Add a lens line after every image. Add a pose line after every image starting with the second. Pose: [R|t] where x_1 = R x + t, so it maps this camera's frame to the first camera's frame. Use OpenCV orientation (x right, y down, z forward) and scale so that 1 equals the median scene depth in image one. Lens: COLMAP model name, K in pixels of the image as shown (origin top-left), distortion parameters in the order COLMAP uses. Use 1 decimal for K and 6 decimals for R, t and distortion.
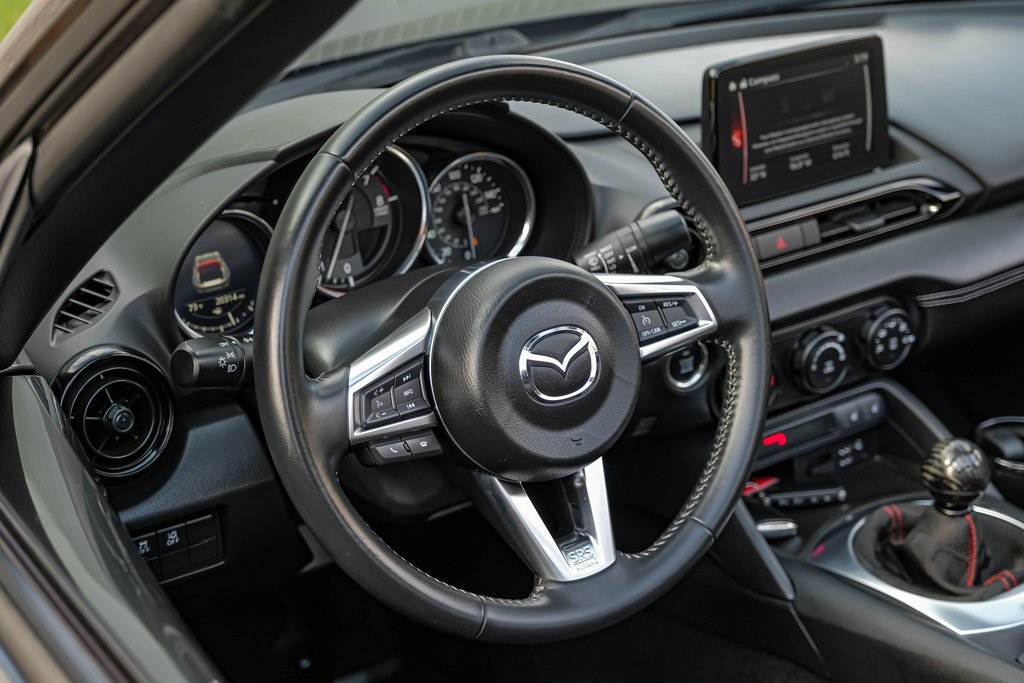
lens RADIAL K [[1574.7, 0, 538.8], [0, 1574.7, 339.0], [0, 0, 1]] dist [0.016683, 0.038405]
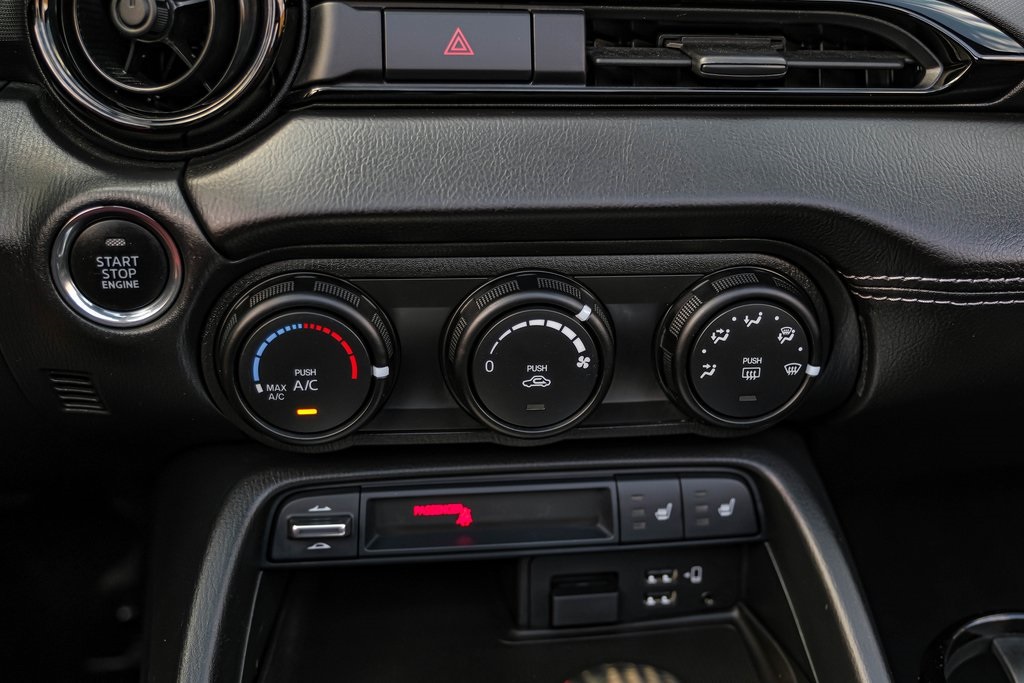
lens RADIAL K [[959.5, 0, 512.0], [0, 959.5, 341.5], [0, 0, 1]] dist [-0.009352, 0.006004]
pose [[0.886500, 0.212001, -0.411307, 0.300300], [-0.223737, 0.974444, 0.020033, 0.005660], [0.405042, 0.074265, 0.911277, 0.823016]]
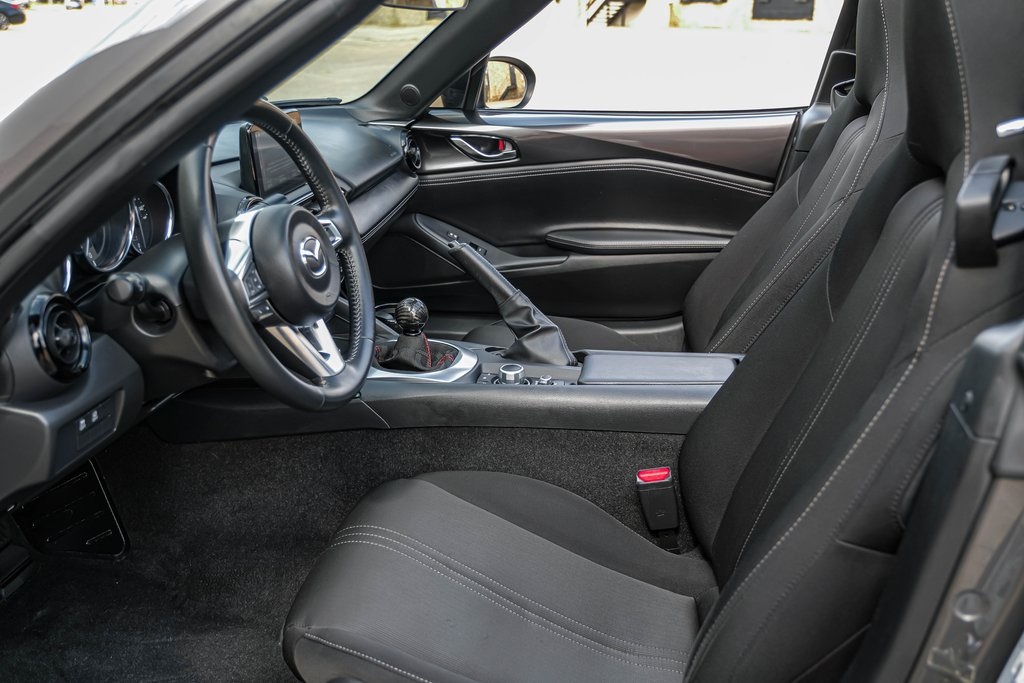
lens RADIAL K [[956.2, 0, 504.8], [0, 956.2, 329.6], [0, 0, 1]] dist [-0.014013, 0.010092]
pose [[0.710801, -0.193206, 0.676339, -0.478690], [0.233598, 0.971803, 0.032109, 0.091780], [-0.663471, 0.135168, 0.735891, 0.028936]]
